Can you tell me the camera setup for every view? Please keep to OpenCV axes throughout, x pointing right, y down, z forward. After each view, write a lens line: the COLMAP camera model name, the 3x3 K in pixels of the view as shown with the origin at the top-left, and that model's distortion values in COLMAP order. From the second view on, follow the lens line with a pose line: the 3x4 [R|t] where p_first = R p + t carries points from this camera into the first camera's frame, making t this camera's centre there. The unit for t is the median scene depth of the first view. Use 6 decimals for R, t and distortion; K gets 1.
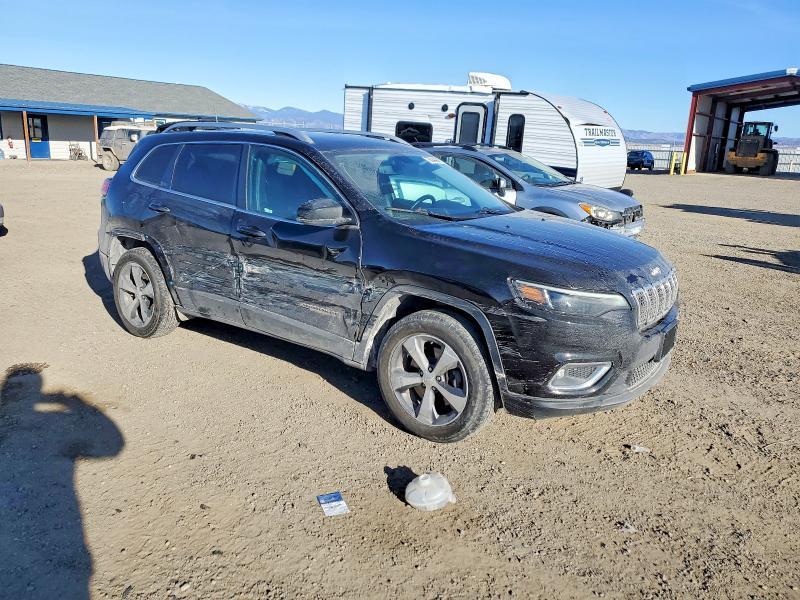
lens RADIAL K [[642.7, 0, 385.0], [0, 642.7, 299.8], [0, 0, 1]] dist [0.017218, 0.005094]
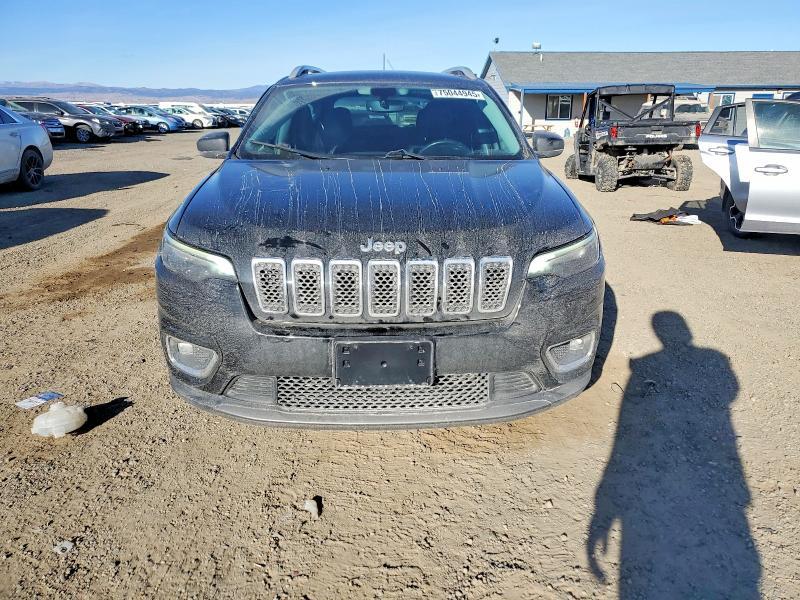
lens RADIAL K [[642.7, 0, 385.0], [0, 642.7, 299.8], [0, 0, 1]] dist [0.017218, 0.005094]
pose [[0.606893, 0.192287, -0.771172, 0.124051], [-0.177669, 0.978561, 0.104178, -0.006218], [0.774671, 0.073789, 0.628045, 0.091403]]
